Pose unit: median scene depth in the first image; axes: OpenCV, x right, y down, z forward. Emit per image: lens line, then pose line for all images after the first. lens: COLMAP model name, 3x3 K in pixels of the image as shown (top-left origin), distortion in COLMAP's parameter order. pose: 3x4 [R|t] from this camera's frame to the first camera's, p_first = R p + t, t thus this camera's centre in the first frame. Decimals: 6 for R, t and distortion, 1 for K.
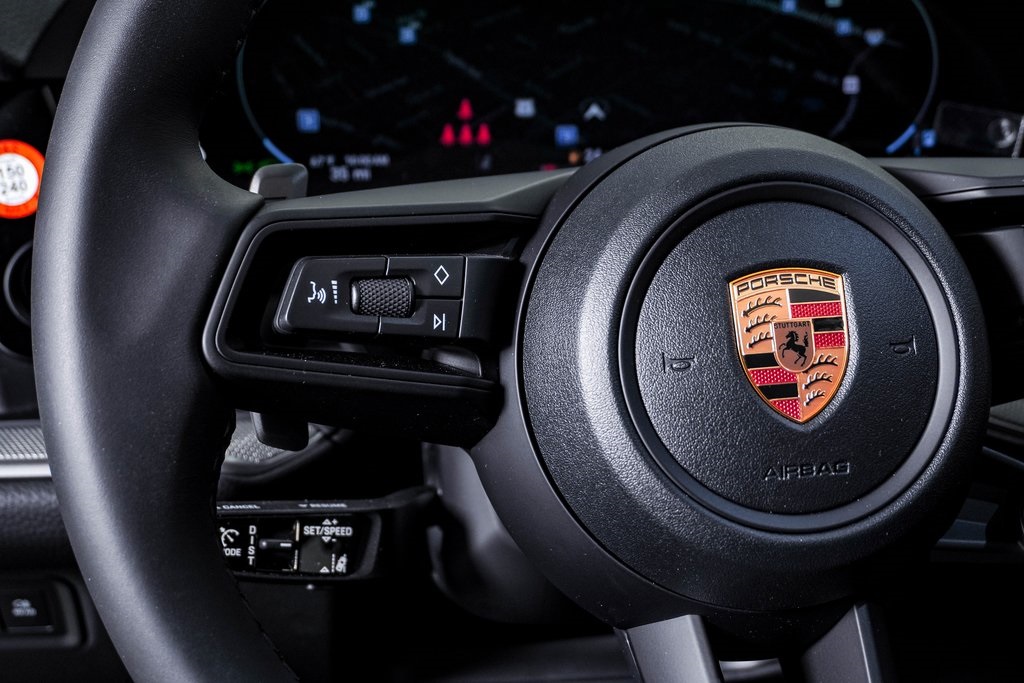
lens RADIAL K [[1409.1, 0, 512.0], [0, 1409.1, 341.5], [0, 0, 1]] dist [-0.000460, 0.001820]
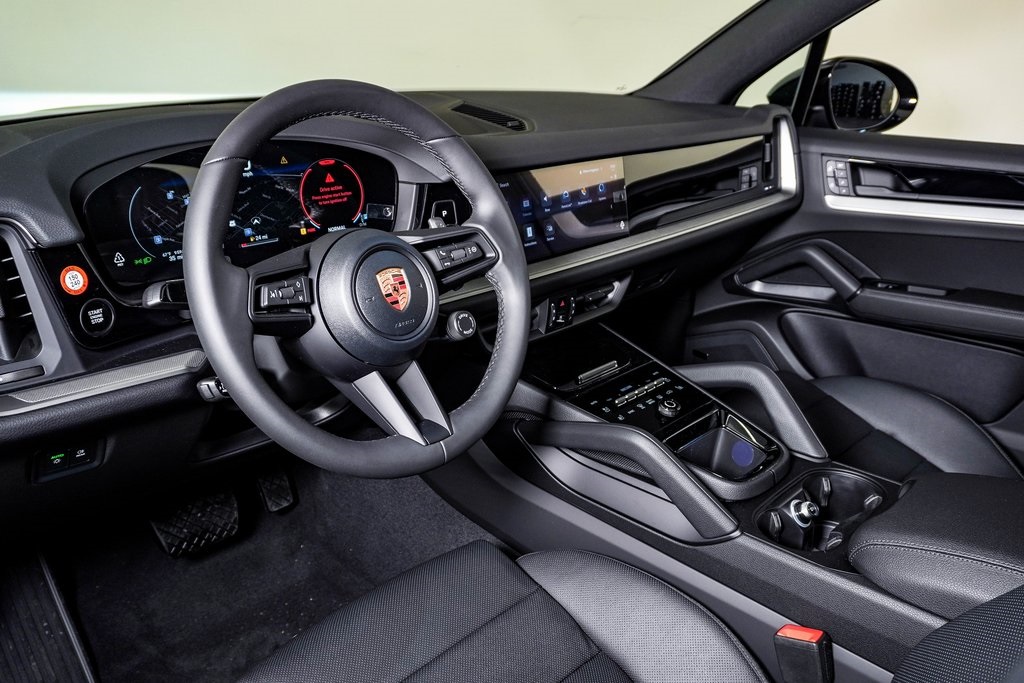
lens RADIAL K [[854.4, 0, 512.0], [0, 854.4, 341.5], [0, 0, 1]] dist [-0.004337, 0.005707]
pose [[0.786656, -0.179667, 0.590671, -0.889345], [0.152380, 0.983624, 0.096254, -0.032386], [-0.598292, 0.014287, 0.801151, -0.945633]]
